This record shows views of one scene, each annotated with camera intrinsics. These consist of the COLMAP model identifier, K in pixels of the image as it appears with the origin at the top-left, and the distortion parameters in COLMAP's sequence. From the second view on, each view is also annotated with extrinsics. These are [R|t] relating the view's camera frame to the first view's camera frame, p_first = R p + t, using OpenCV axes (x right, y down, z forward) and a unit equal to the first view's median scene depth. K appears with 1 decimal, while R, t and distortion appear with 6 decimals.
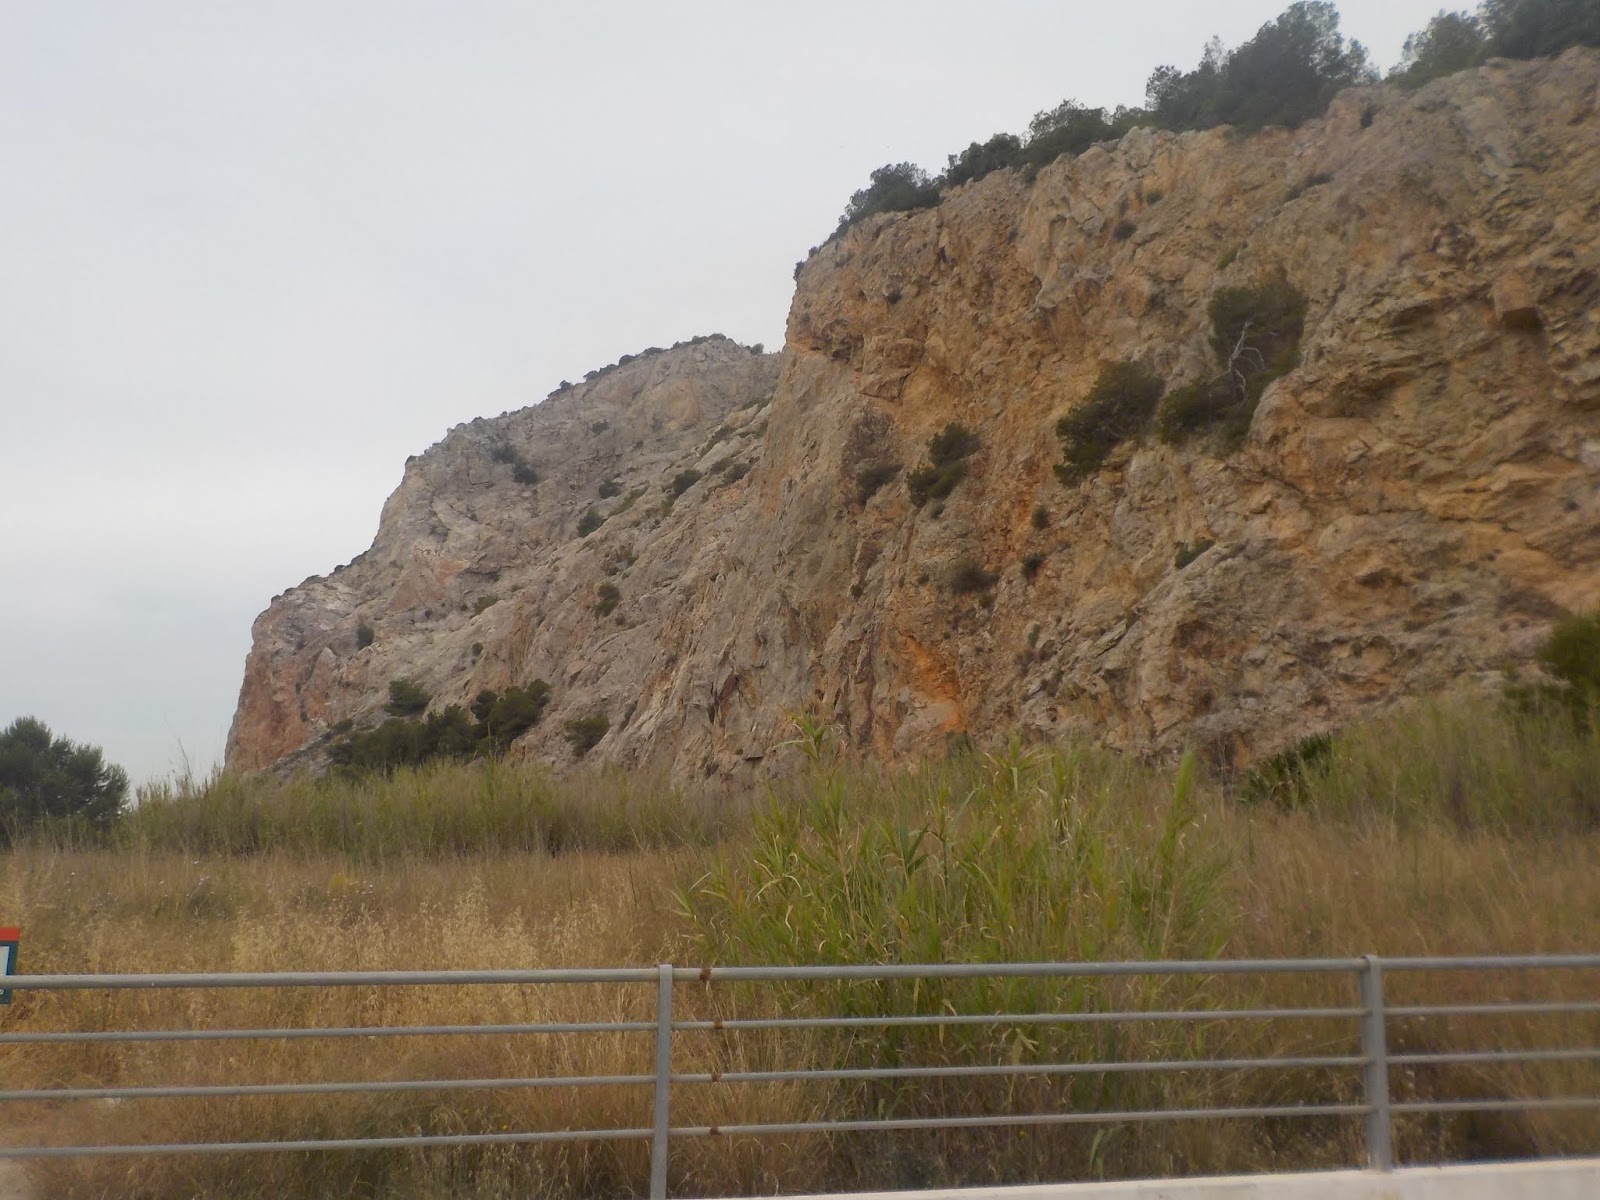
lens RADIAL K [[1493.8, 0, 800.0], [0, 1493.8, 600.0], [0, 0, 1]] dist [0.013686, 0.021187]
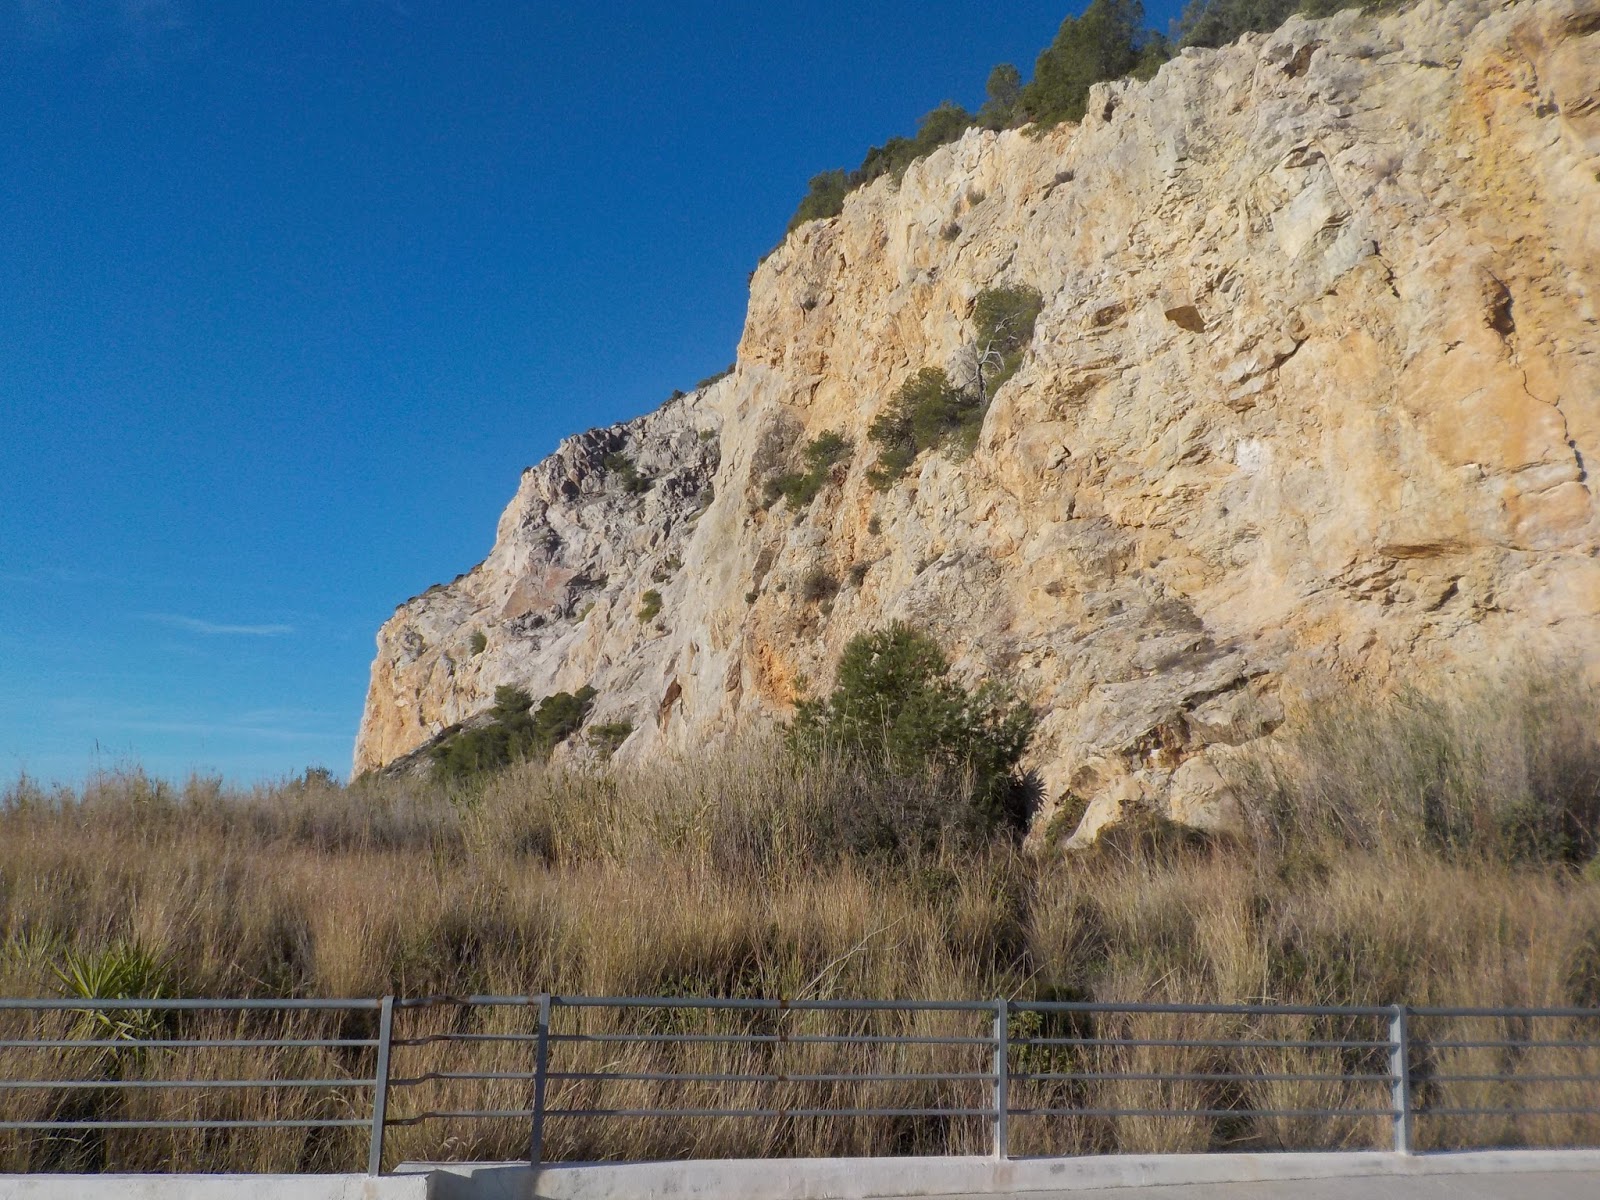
lens RADIAL K [[1493.8, 0, 800.0], [0, 1493.8, 600.0], [0, 0, 1]] dist [0.013686, 0.021187]
pose [[0.993001, -0.009541, -0.117719, 0.175001], [0.009308, 0.999953, -0.002522, -0.002667], [0.117737, 0.001408, 0.993044, 0.007191]]
